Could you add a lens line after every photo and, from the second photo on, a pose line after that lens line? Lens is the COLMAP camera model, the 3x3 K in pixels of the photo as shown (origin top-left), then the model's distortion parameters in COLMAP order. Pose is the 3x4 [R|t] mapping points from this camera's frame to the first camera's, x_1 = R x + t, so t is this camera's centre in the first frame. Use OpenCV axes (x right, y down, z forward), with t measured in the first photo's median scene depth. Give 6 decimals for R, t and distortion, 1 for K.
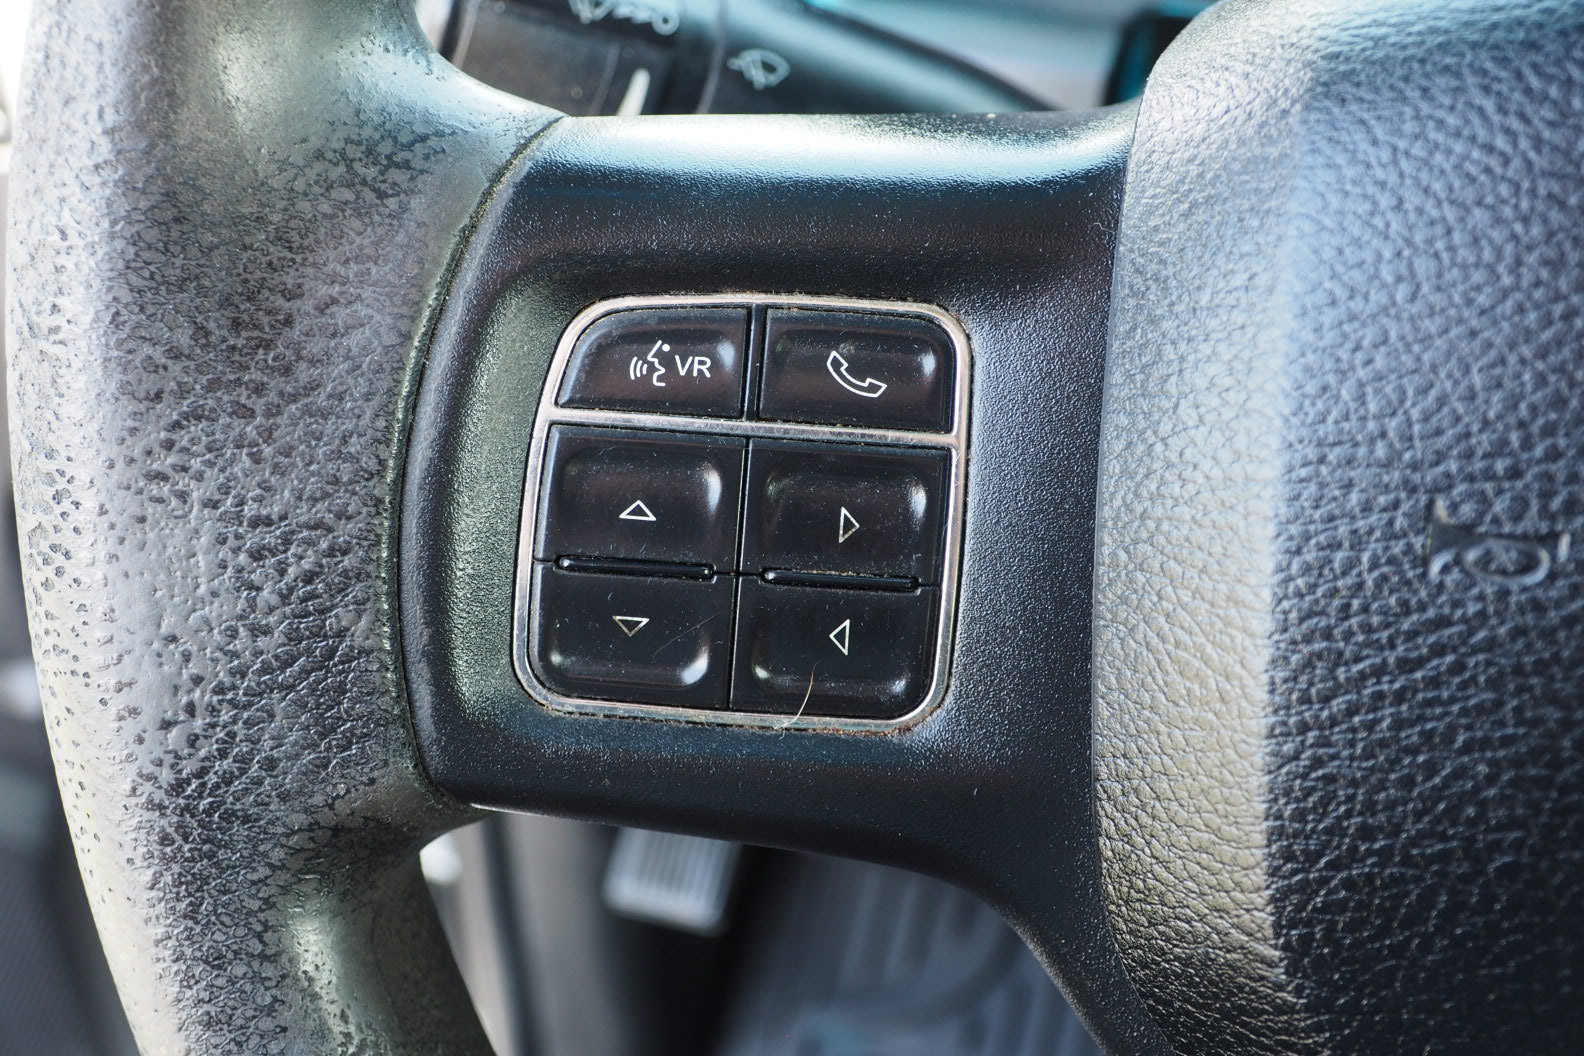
lens RADIAL K [[1867.3, 0, 792.0], [0, 1867.3, 528.0], [0, 0, 1]] dist [-0.029931, -0.028389]
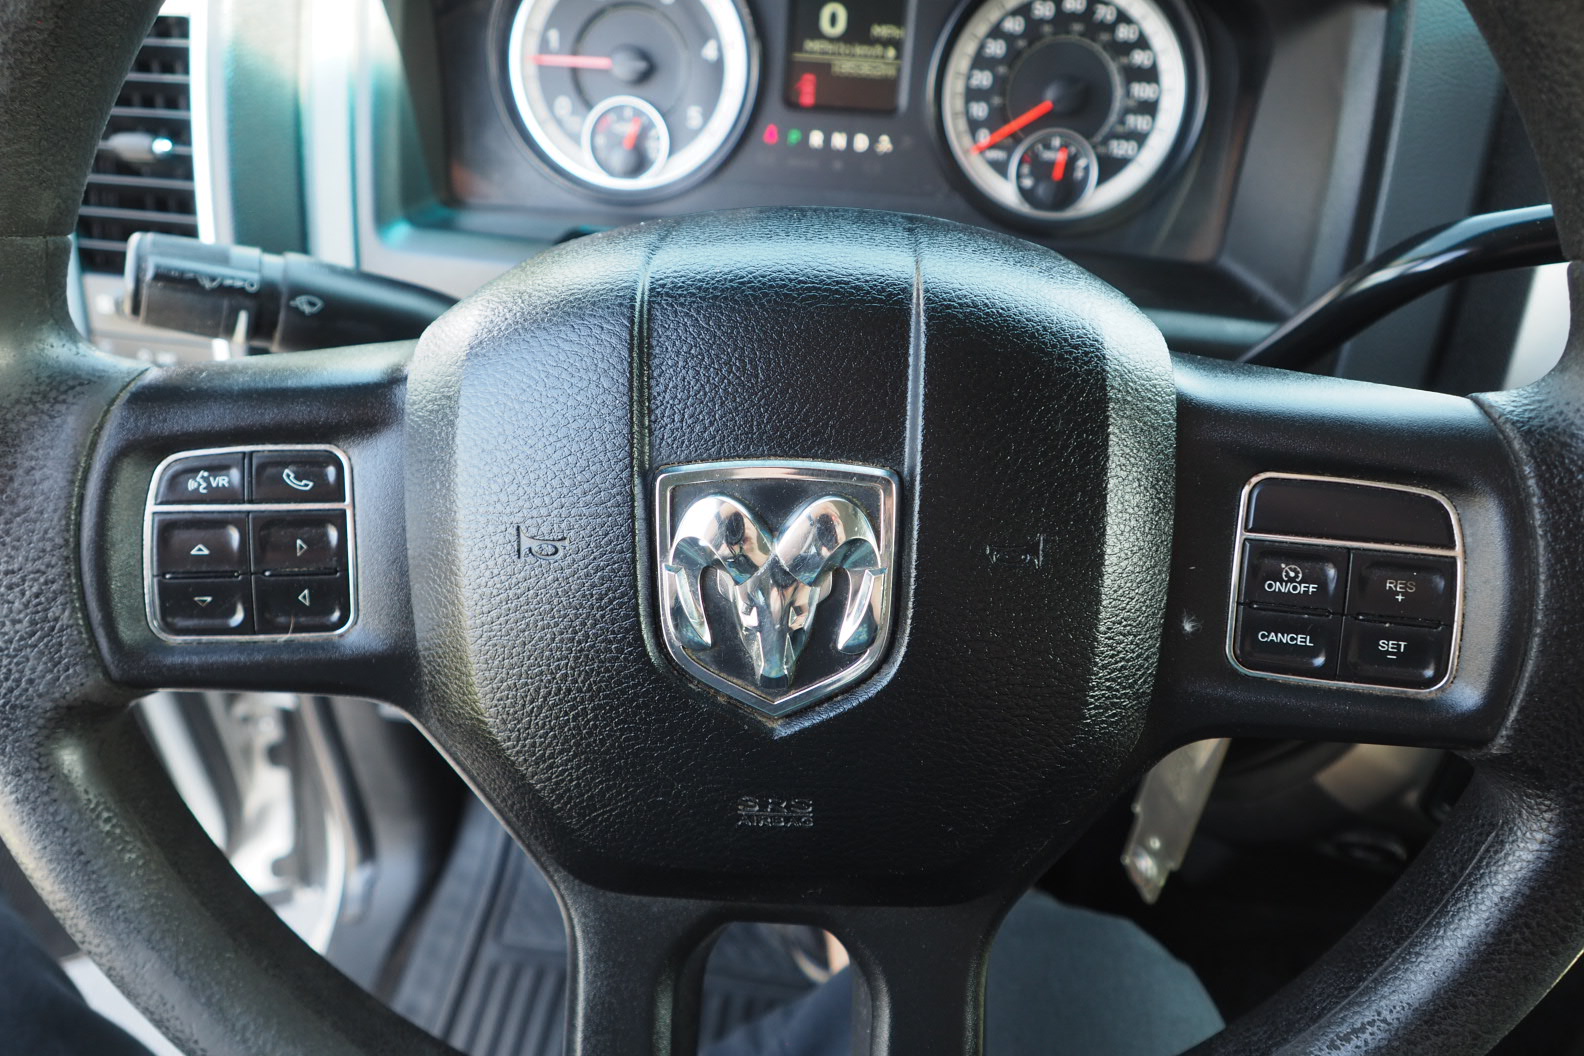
lens RADIAL K [[1127.2, 0, 792.0], [0, 1127.2, 528.0], [0, 0, 1]] dist [-0.036536, -0.008397]
pose [[0.979878, -0.082949, 0.181546, 0.370908], [0.071377, 0.995033, 0.069383, -0.077185], [-0.186399, -0.055029, 0.980932, -0.419324]]
